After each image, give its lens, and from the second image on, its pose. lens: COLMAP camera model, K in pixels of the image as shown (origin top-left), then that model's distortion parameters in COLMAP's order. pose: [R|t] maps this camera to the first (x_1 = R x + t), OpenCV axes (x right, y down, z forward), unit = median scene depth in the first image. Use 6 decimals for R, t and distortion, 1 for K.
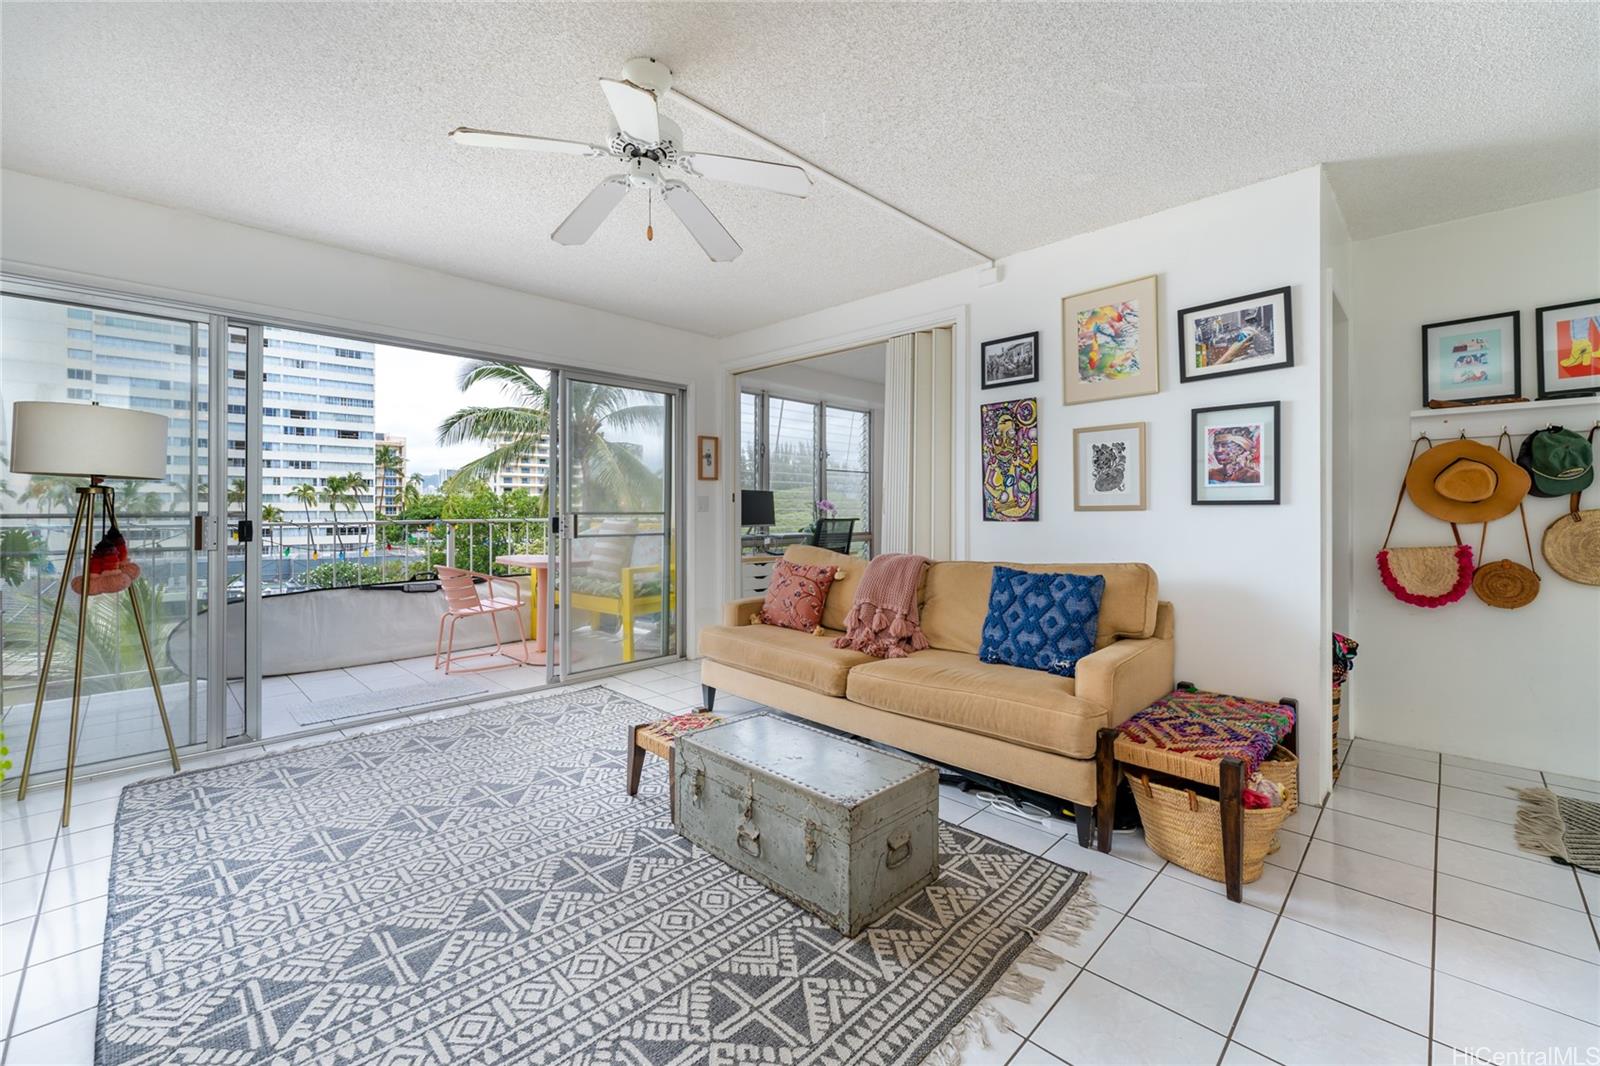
lens RADIAL K [[662.1, 0, 799.7], [0, 662.1, 511.0], [0, 0, 1]] dist [-0.000314, -0.000372]
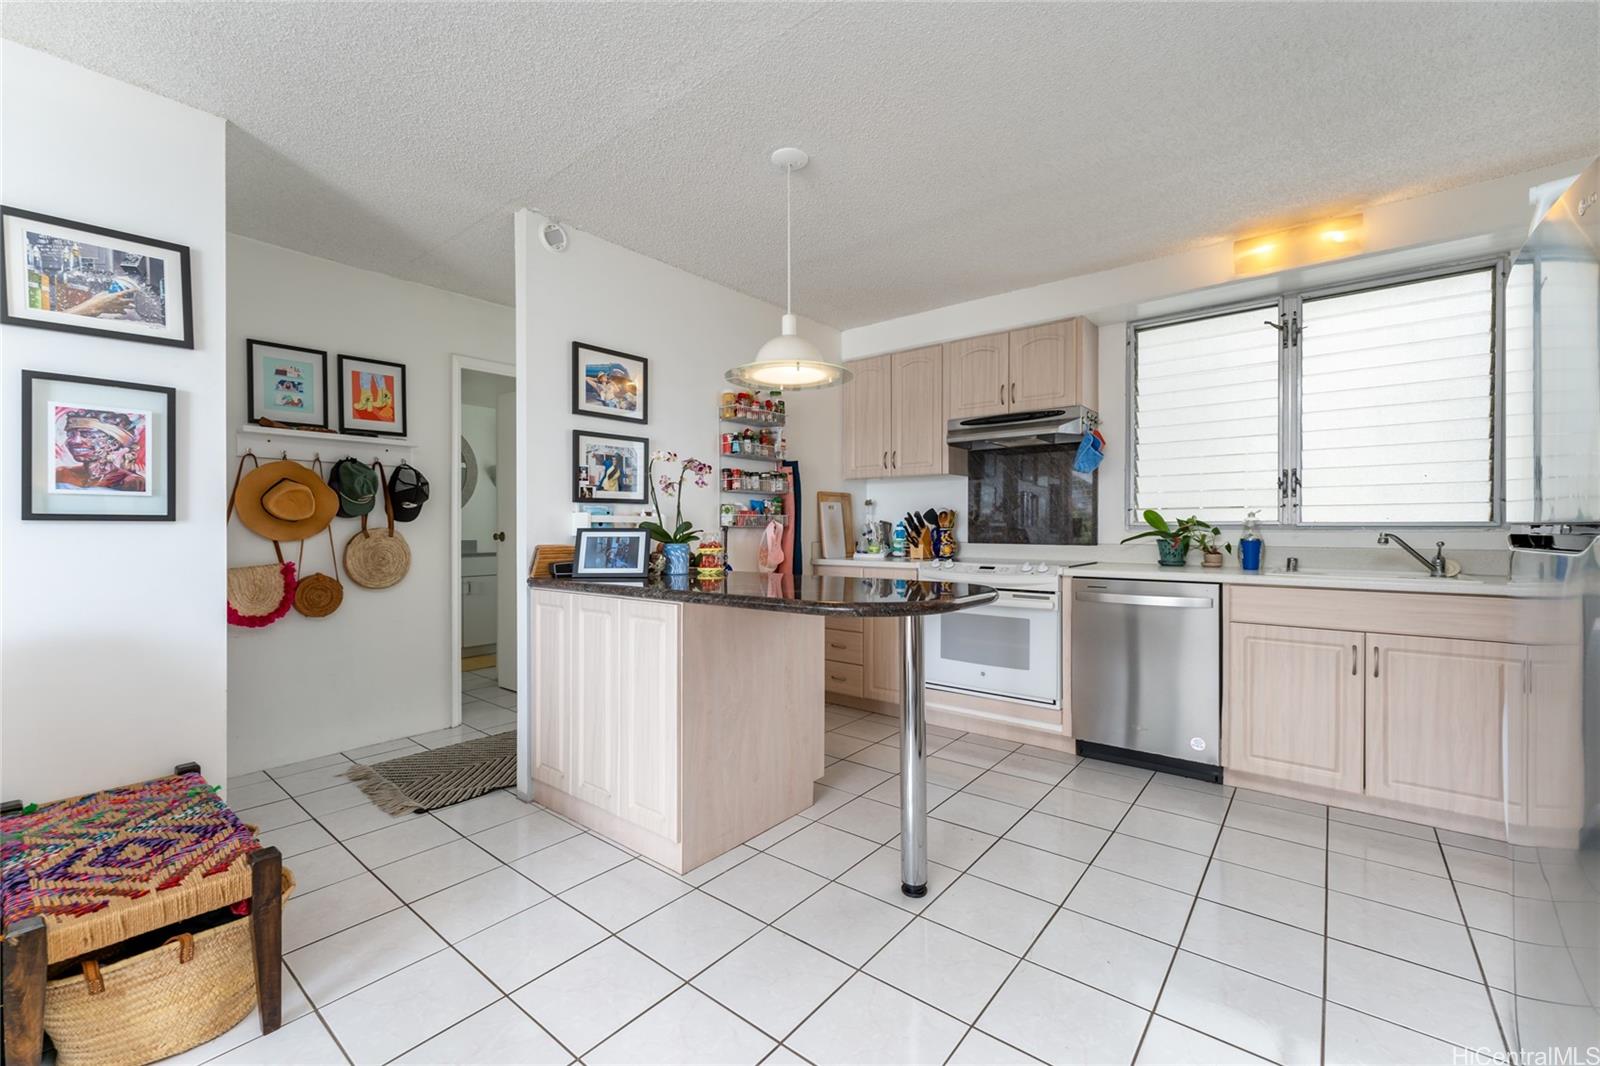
lens RADIAL K [[659.8, 0, 800.0], [0, 659.8, 533.0], [0, 0, 1]] dist [-0.000041, 0.000235]
pose [[-0.103235, -0.005079, 0.994644, -0.119183], [0.000235, 0.999987, 0.005130, 0.000584], [-0.994657, 0.000763, -0.103232, 0.324025]]
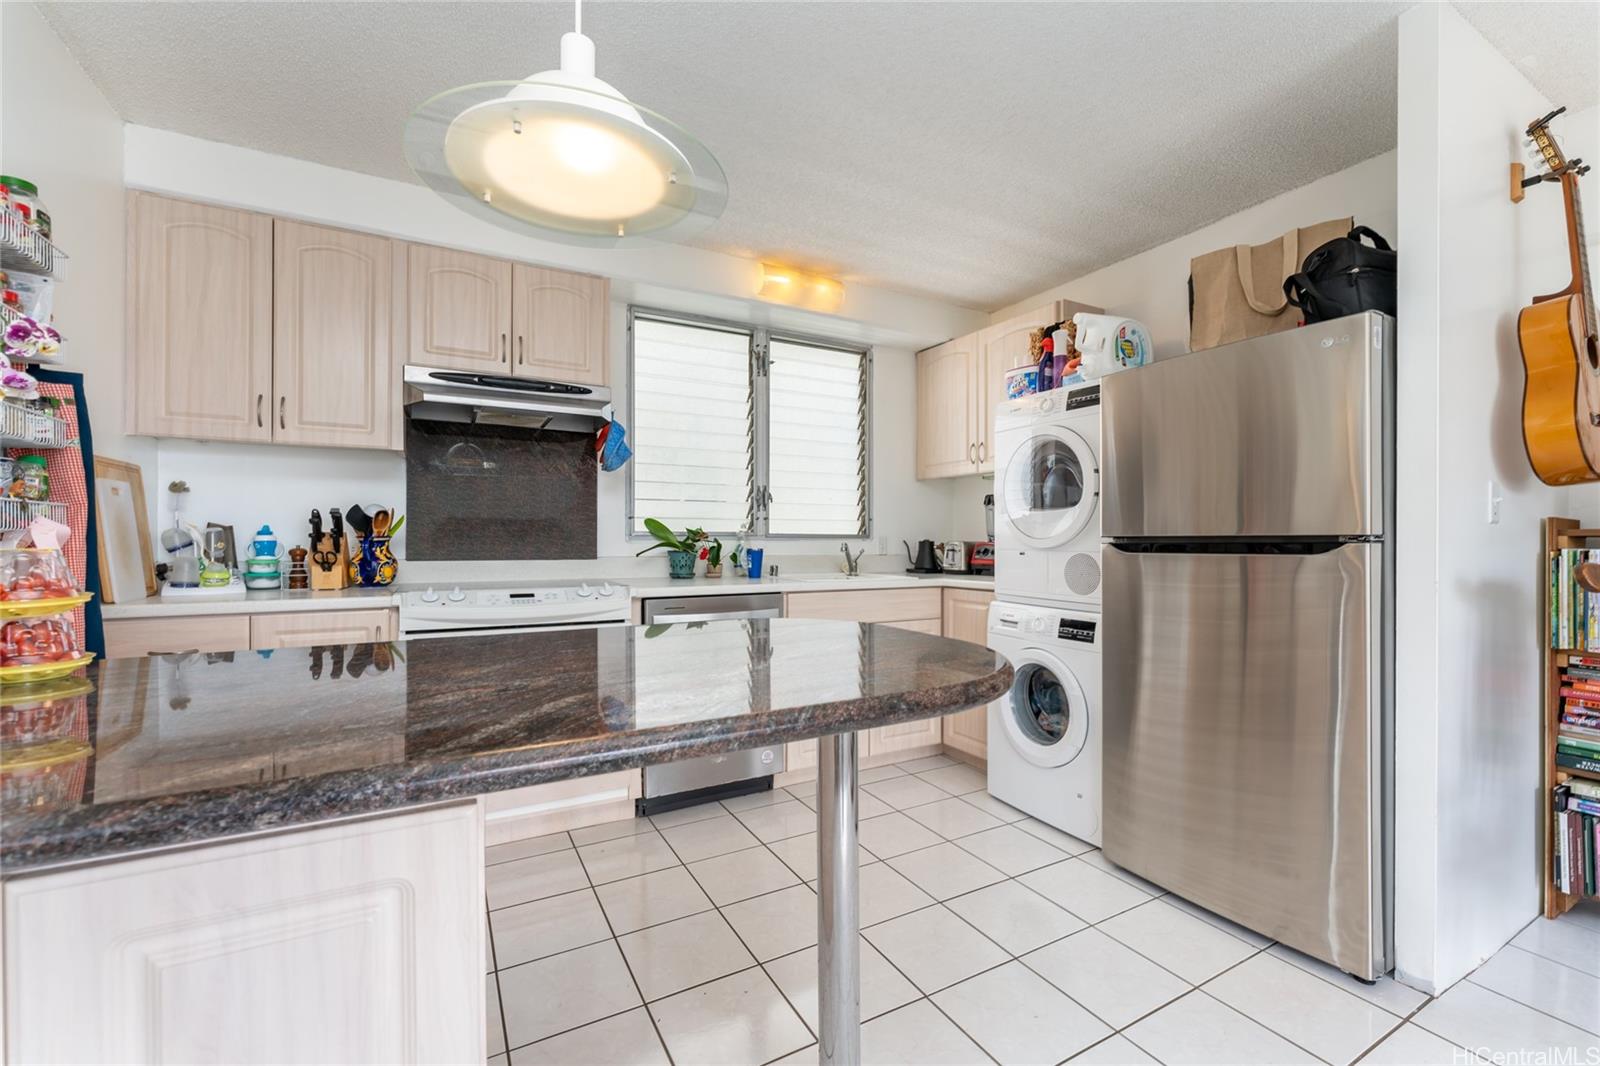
lens RADIAL K [[662.9, 0, 791.2], [0, 662.9, 540.3], [0, 0, 1]] dist [-0.001640, -0.000280]
pose [[-0.958231, 0.002311, 0.285985, 0.511639], [0.001901, 0.999997, -0.001711, 0.004073], [-0.285988, -0.001096, -0.958233, 0.566809]]
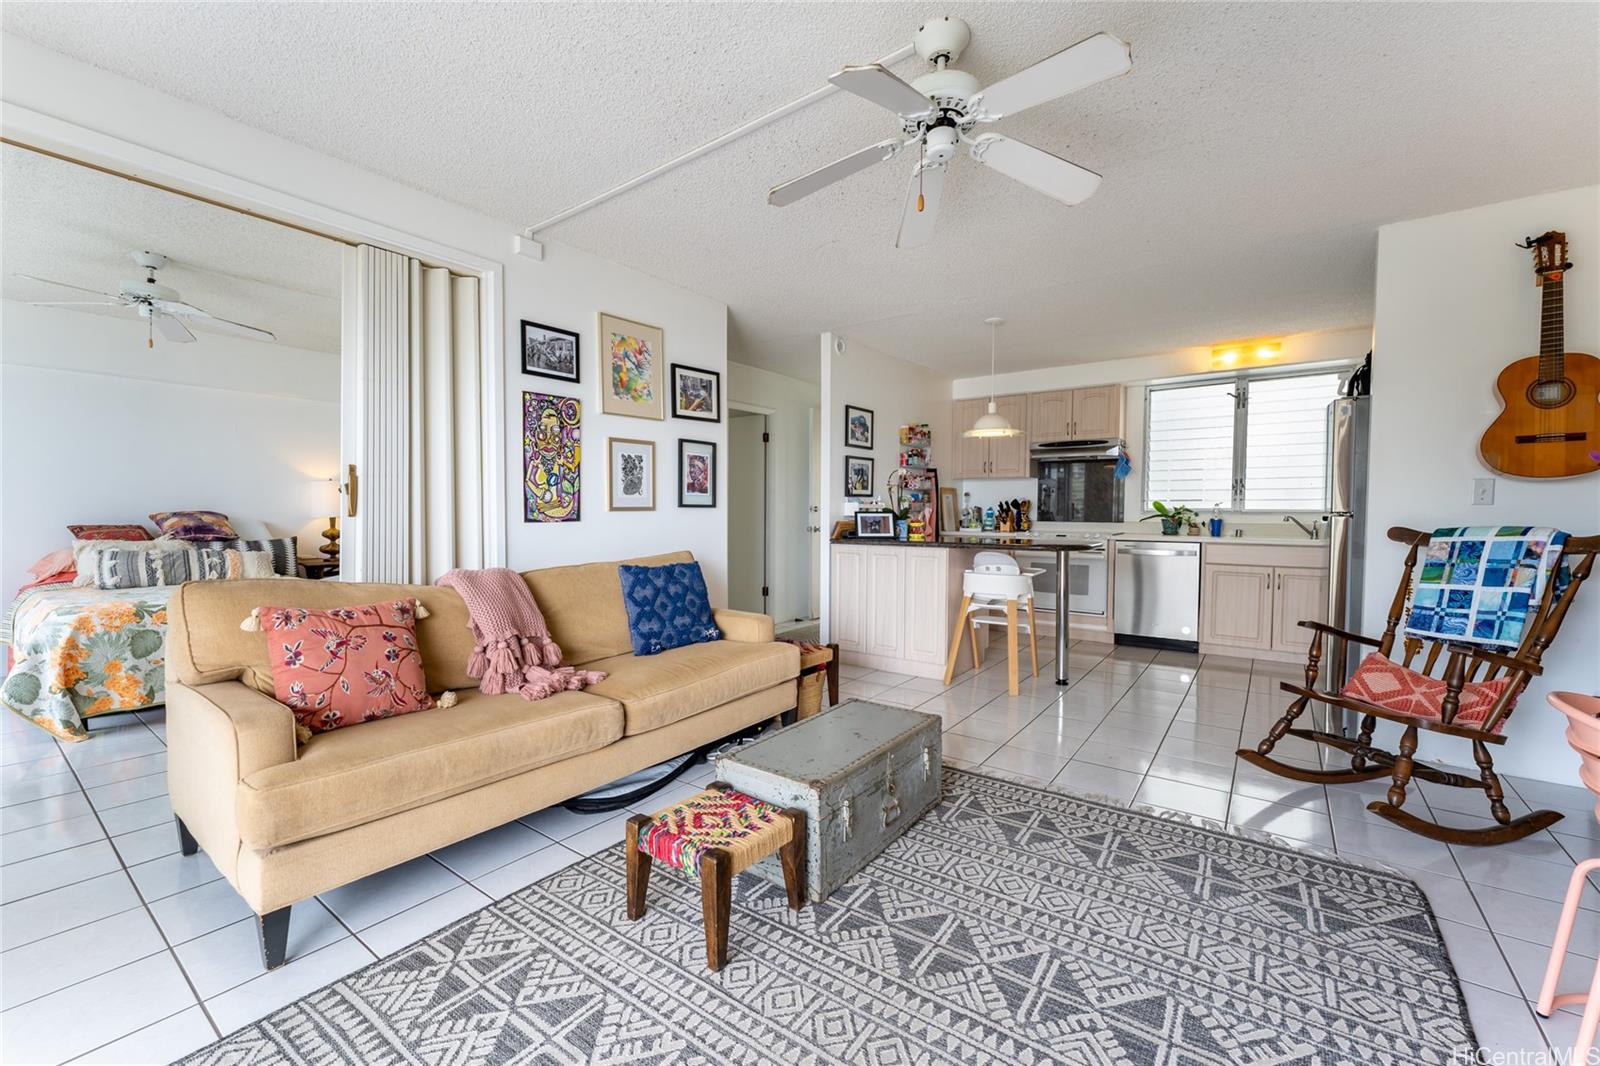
lens RADIAL K [[650.7, 0, 799.9], [0, 650.7, 538.2], [0, 0, 1]] dist [0.000503, 0.000039]
pose [[-0.152028, -0.042354, 0.987468, -0.815886], [-0.003905, 0.999099, 0.042252, -0.002723], [-0.988368, 0.002567, -0.152057, 0.970910]]
